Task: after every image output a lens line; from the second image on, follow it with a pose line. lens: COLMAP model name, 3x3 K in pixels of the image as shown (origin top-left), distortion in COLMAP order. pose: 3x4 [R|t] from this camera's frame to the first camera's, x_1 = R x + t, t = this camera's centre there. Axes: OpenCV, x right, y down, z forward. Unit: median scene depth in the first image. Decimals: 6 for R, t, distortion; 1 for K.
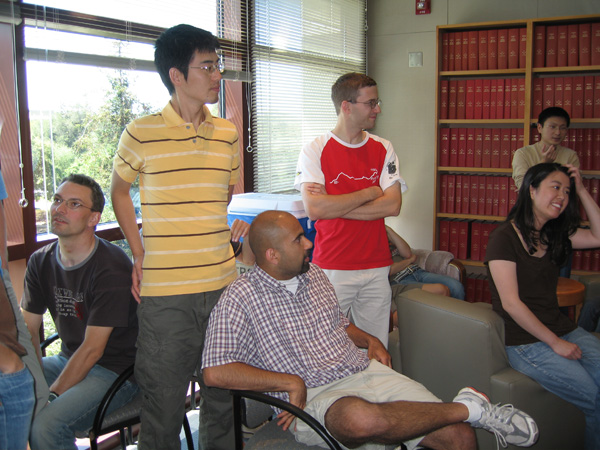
lens RADIAL K [[654.2, 0, 300.0], [0, 654.2, 225.0], [0, 0, 1]] dist [-0.098943, 0.009267]
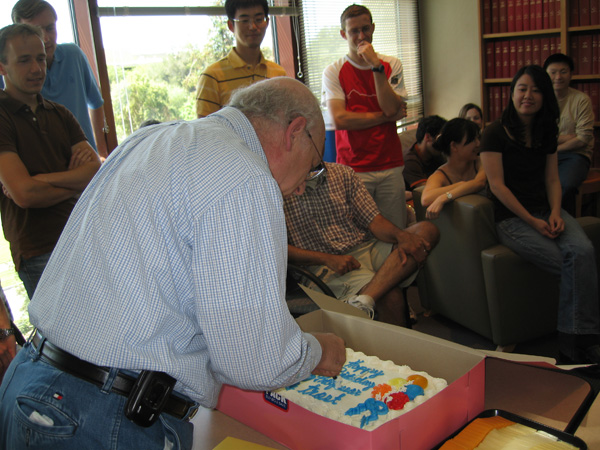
lens RADIAL K [[654.2, 0, 300.0], [0, 654.2, 225.0], [0, 0, 1]] dist [-0.098943, 0.009267]
pose [[0.983373, -0.035103, -0.178170, 0.099202], [0.054122, 0.993204, 0.103035, 0.024465], [0.173342, -0.110965, 0.978590, -0.128389]]
